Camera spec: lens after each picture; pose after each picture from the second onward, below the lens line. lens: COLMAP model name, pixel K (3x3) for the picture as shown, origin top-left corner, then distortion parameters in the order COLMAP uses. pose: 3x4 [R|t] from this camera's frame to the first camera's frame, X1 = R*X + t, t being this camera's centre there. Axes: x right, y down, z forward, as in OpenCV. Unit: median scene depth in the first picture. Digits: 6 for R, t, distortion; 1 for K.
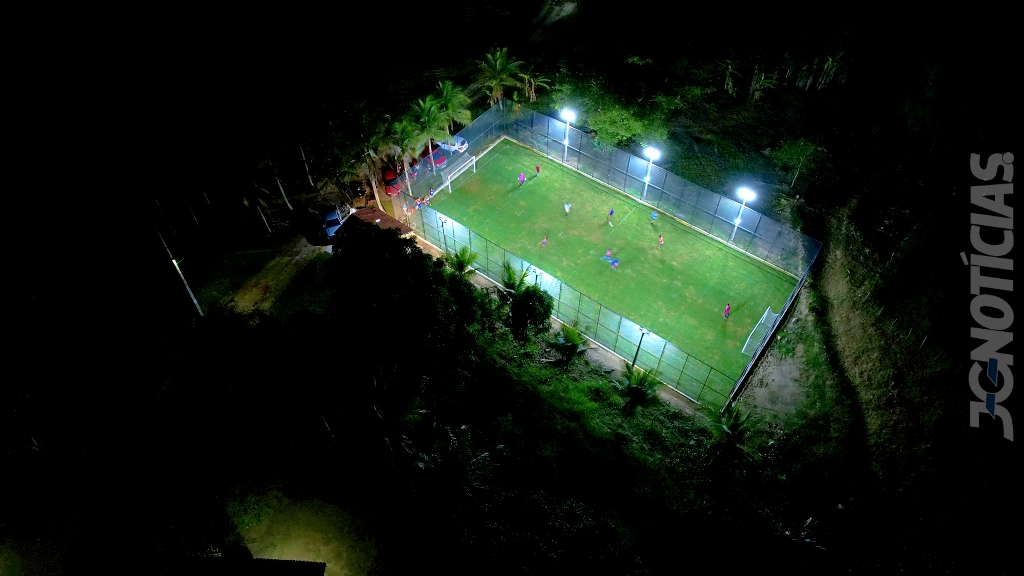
lens RADIAL K [[658.2, 0, 507.2], [0, 658.2, 288.0], [0, 0, 1]] dist [-0.067856, 0.046323]
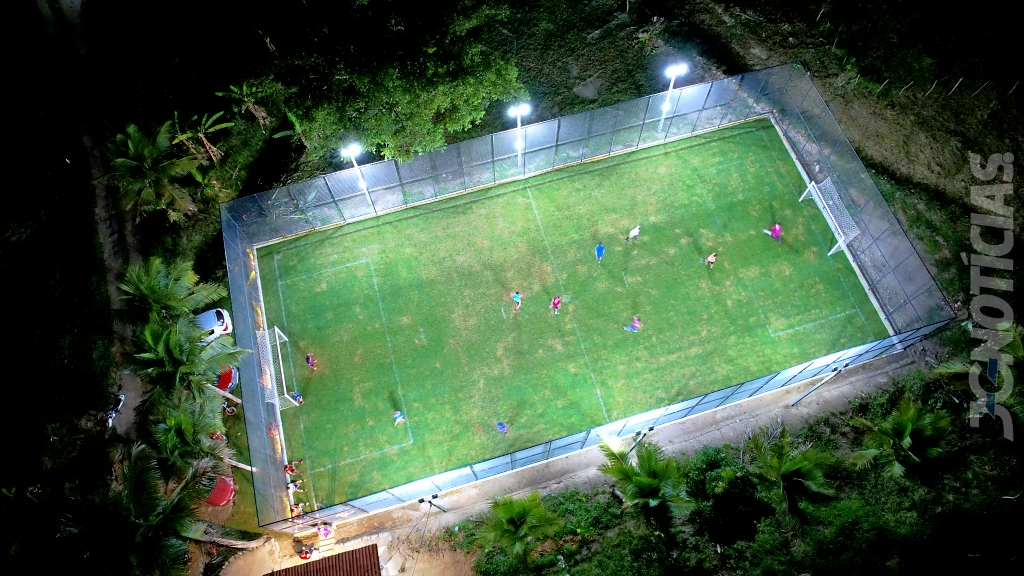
lens RADIAL K [[658.2, 0, 507.2], [0, 658.2, 288.0], [0, 0, 1]] dist [-0.067856, 0.046323]
pose [[0.589483, -0.739427, 0.325204, -0.102757], [0.633998, 0.672985, 0.380969, -0.352082], [-0.500557, -0.018396, 0.865508, 0.522718]]
